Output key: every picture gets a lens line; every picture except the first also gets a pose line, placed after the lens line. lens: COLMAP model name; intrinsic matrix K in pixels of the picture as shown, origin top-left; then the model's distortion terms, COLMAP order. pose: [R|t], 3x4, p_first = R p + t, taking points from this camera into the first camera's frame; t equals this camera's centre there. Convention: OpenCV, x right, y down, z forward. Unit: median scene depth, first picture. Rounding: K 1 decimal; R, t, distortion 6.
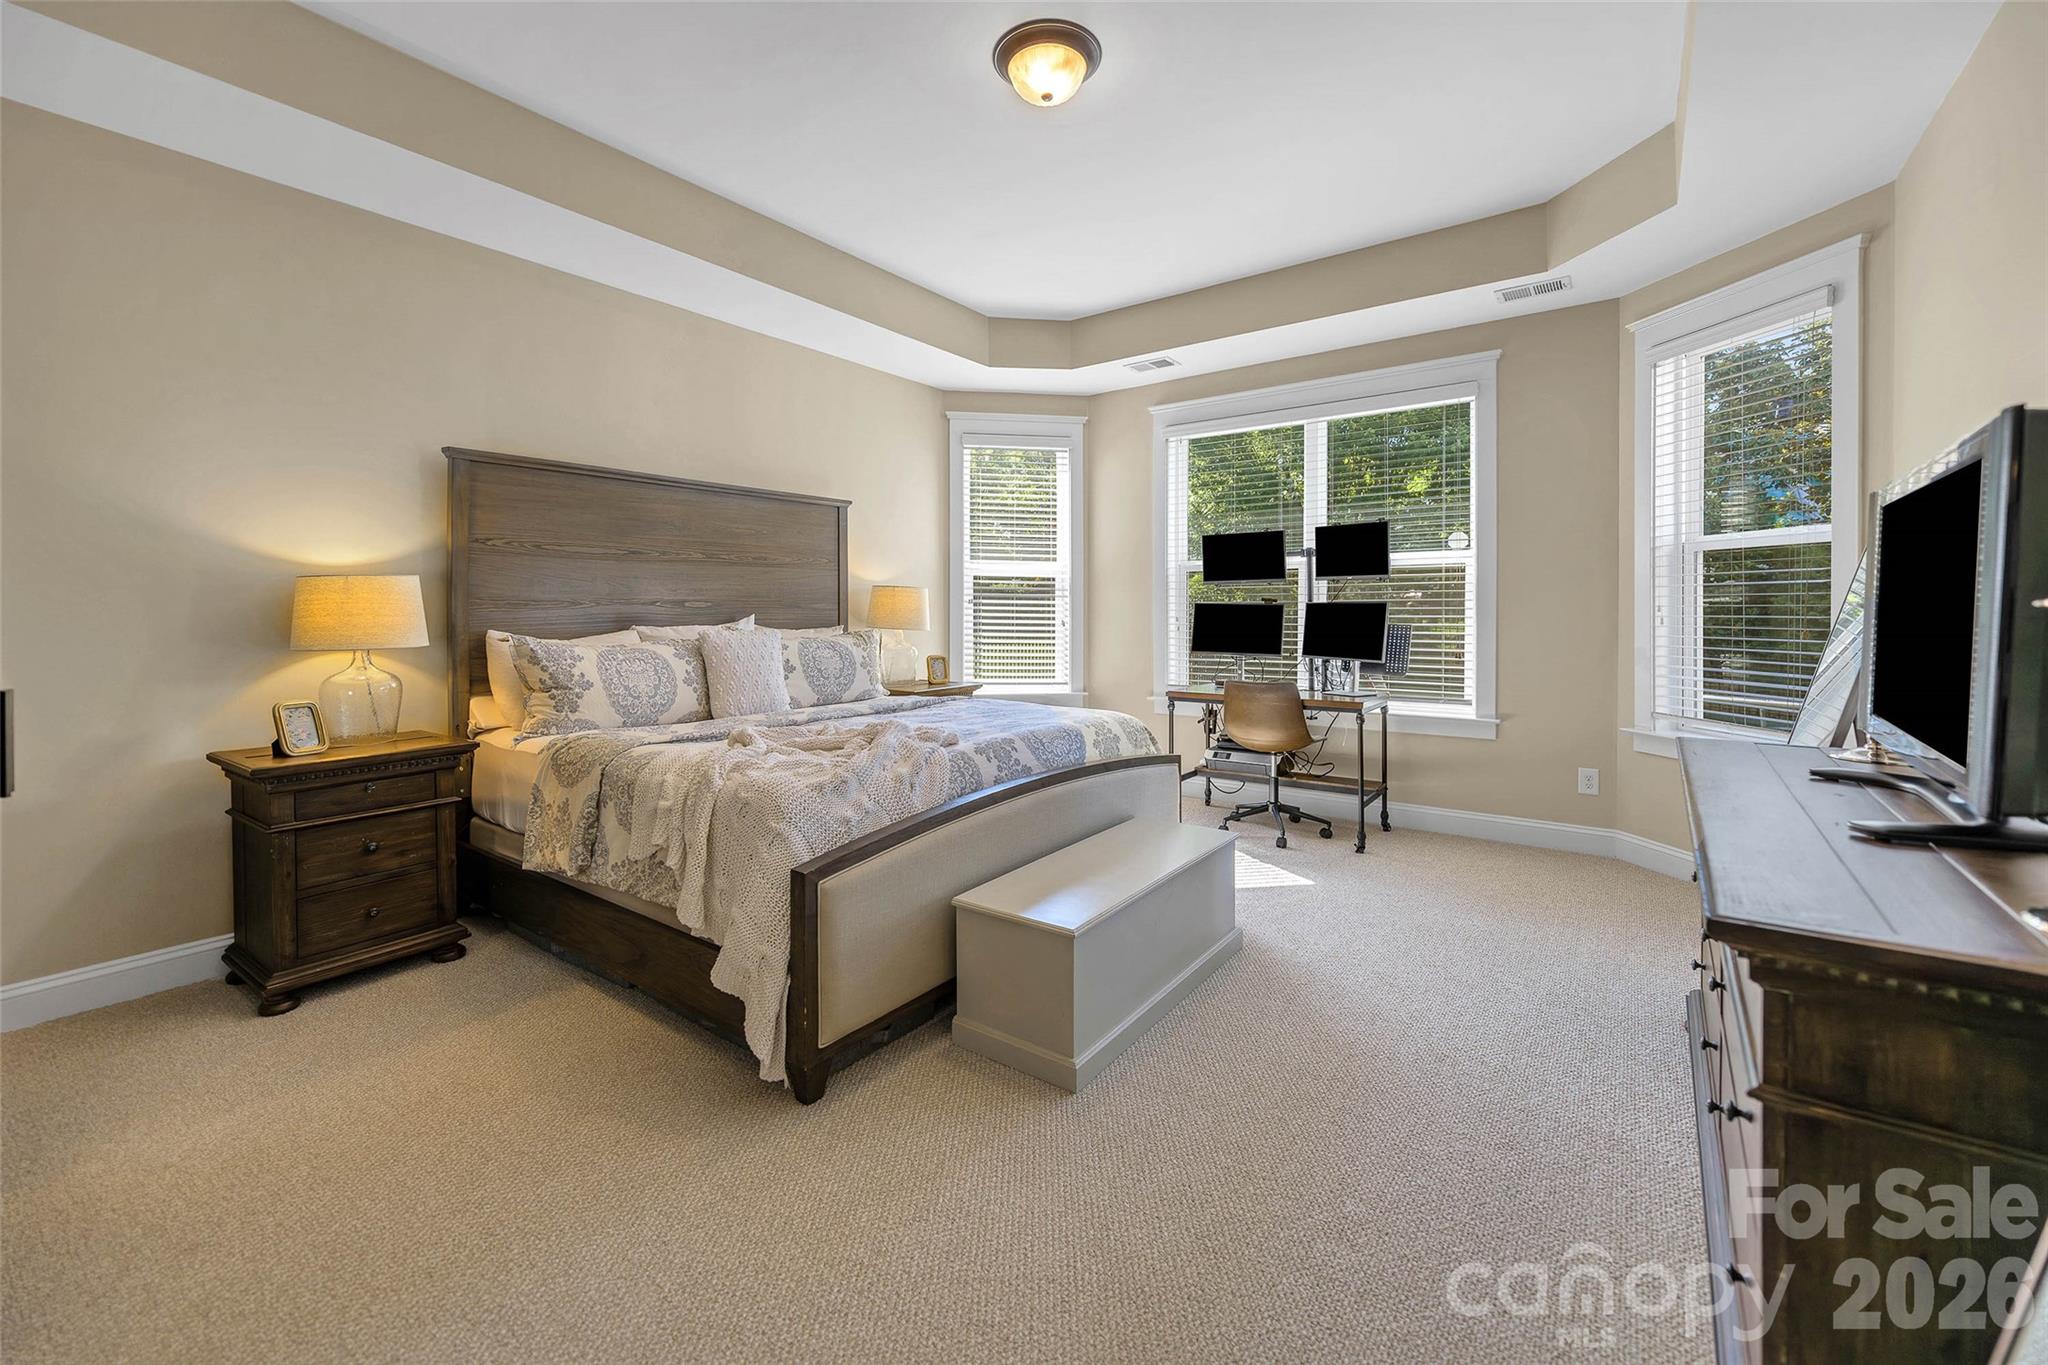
lens RADIAL K [[838.0, 0, 1022.3], [0, 838.0, 613.3], [0, 0, 1]] dist [0.000596, 0.000022]
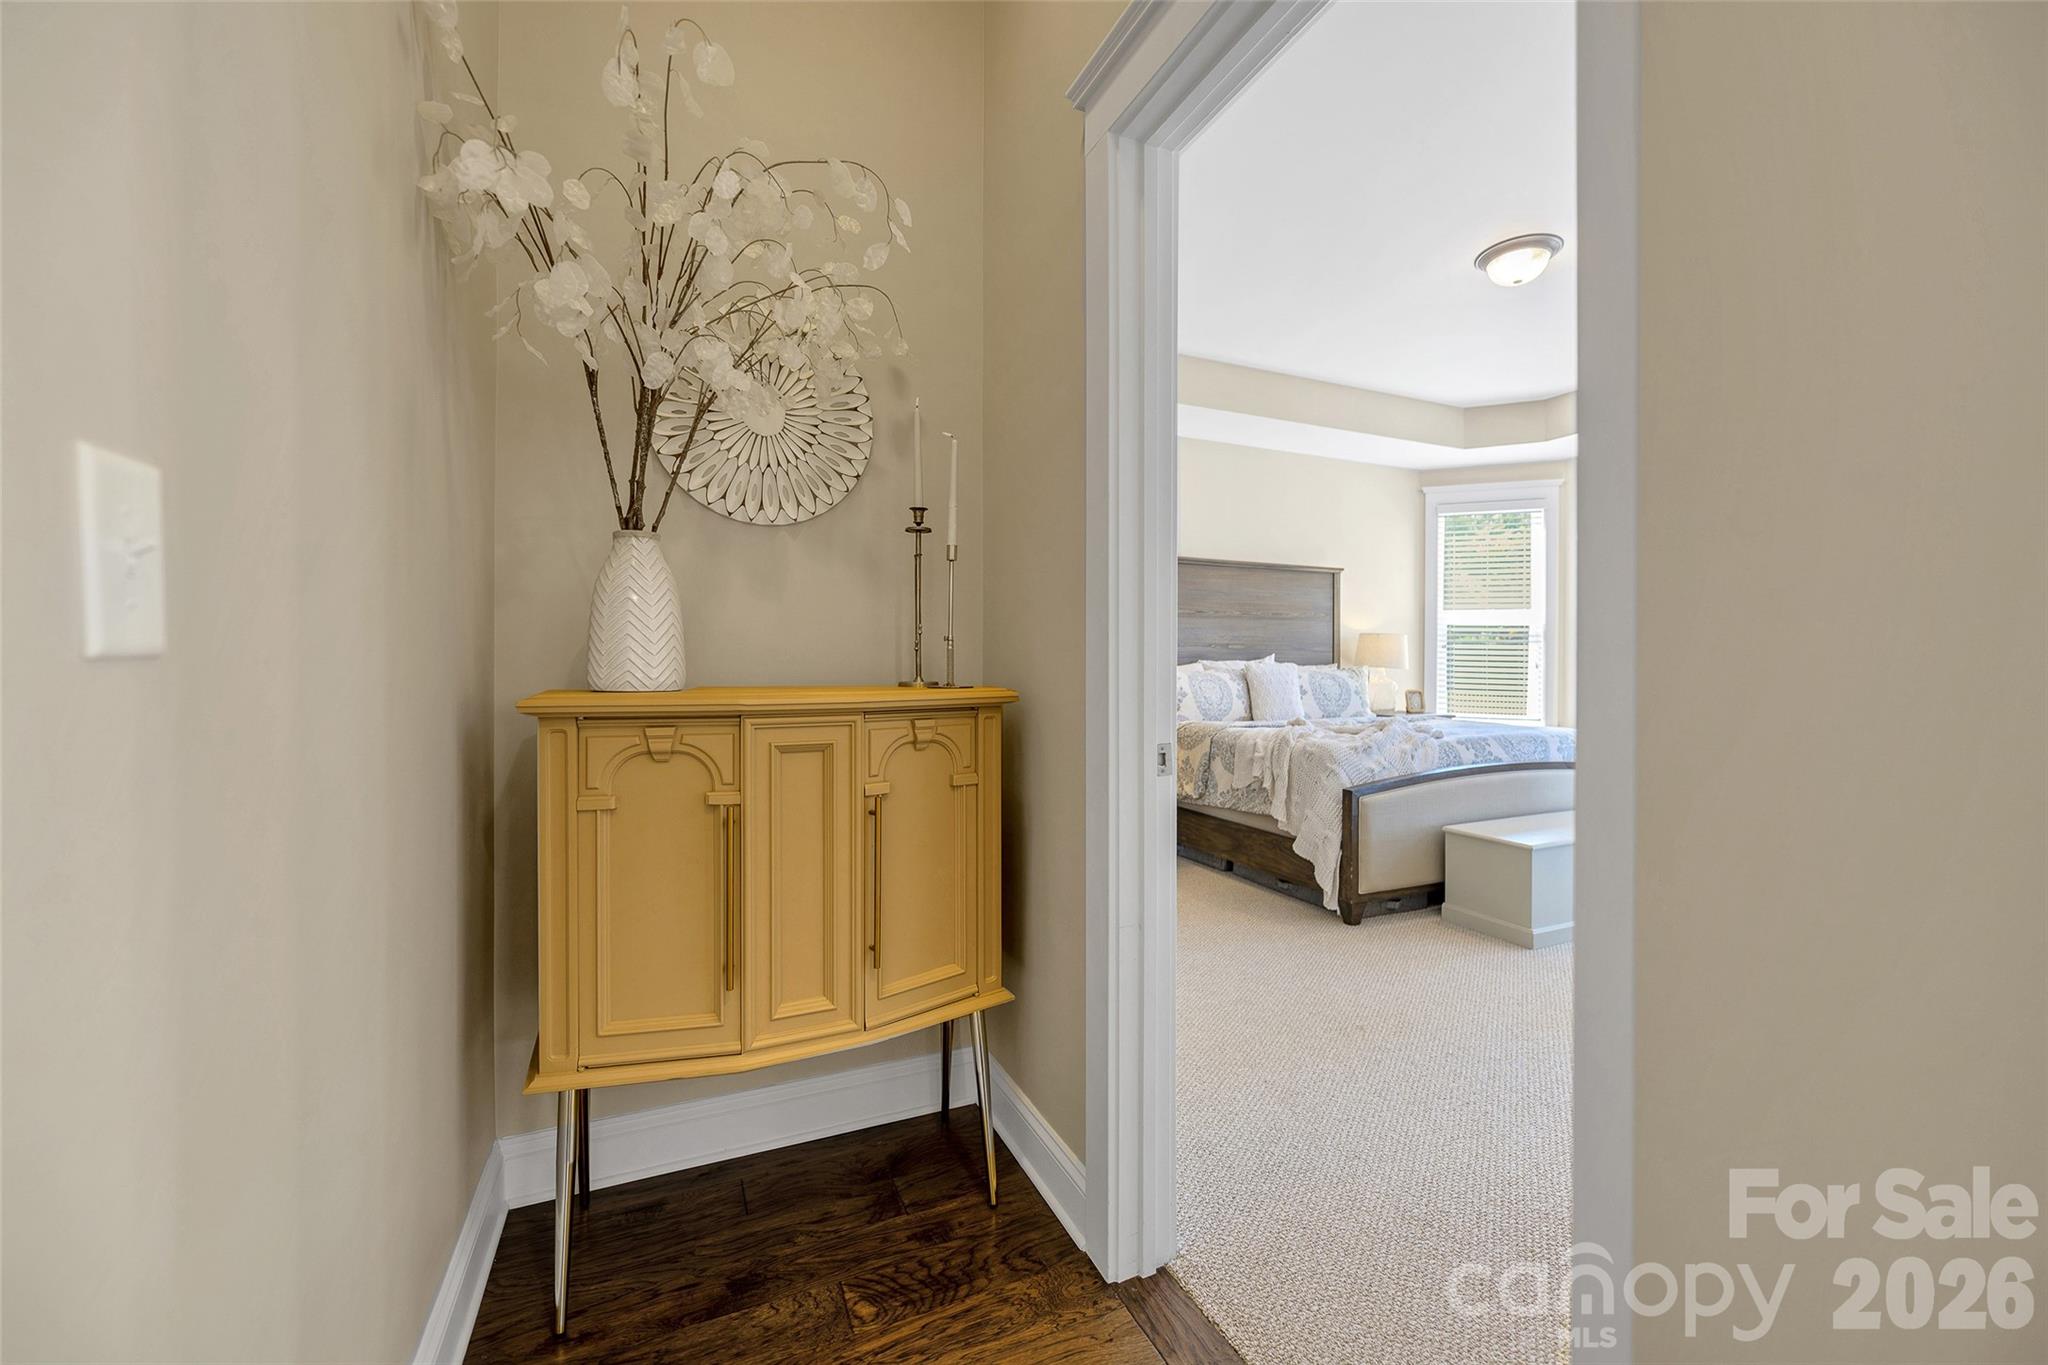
lens RADIAL K [[819.2, 0, 1024.6], [0, 819.2, 662.6], [0, 0, 1]] dist [0.001138, 0.000074]
pose [[0.867659, 0.004688, -0.497138, -0.001275], [-0.008492, 0.999949, -0.005390, 0.036840], [0.497088, 0.008898, 0.867655, -0.550172]]
